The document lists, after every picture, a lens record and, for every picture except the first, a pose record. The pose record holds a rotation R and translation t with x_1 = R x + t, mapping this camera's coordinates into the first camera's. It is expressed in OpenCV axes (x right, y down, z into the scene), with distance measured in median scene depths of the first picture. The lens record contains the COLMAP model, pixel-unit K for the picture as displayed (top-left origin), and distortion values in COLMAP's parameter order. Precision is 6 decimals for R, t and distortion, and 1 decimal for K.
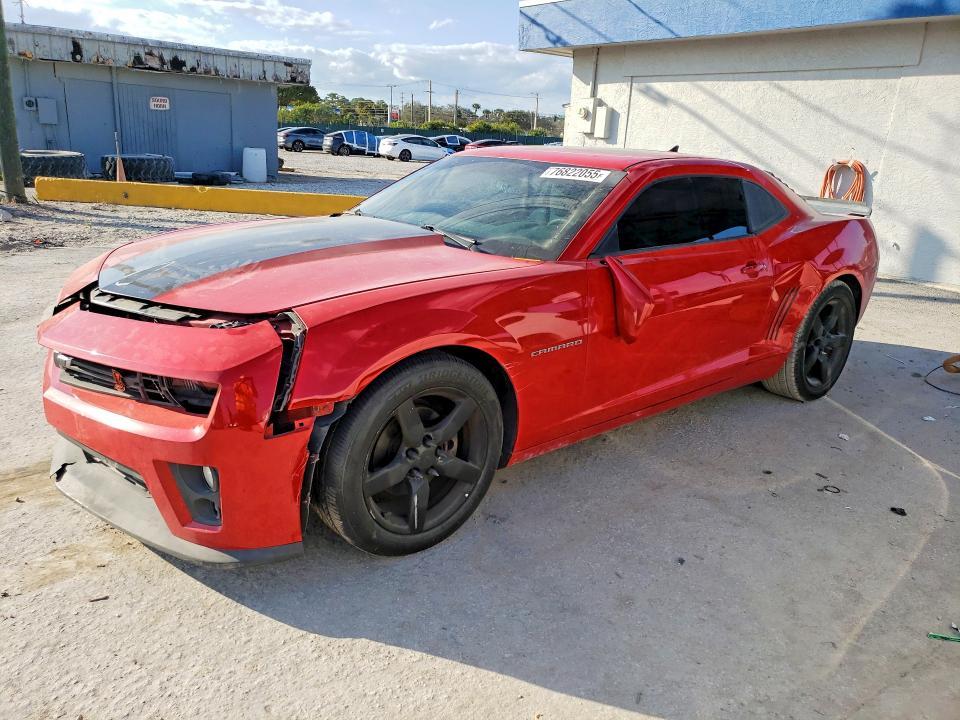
lens RADIAL K [[733.5, 0, 481.7], [0, 733.5, 361.3], [0, 0, 1]] dist [0.016821, -0.001882]
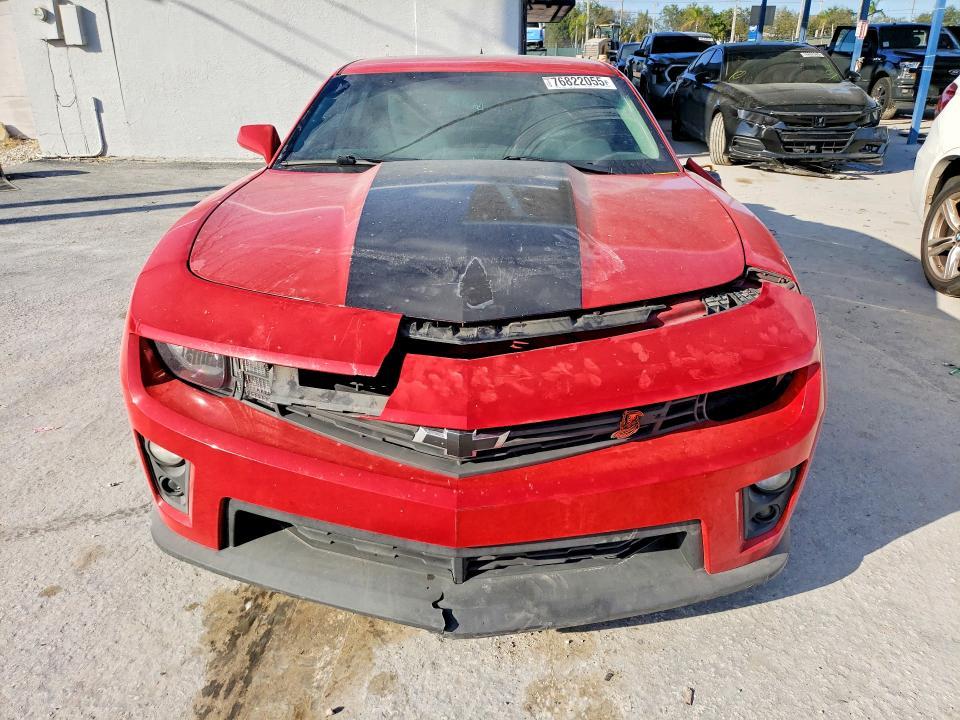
lens RADIAL K [[733.5, 0, 479.9], [0, 733.5, 360.4], [0, 0, 1]] dist [0.016821, -0.001882]
pose [[0.687269, -0.323250, 0.650516, -0.955123], [0.244606, 0.946216, 0.211762, -0.200346], [-0.683980, 0.013583, 0.729374, 0.538837]]
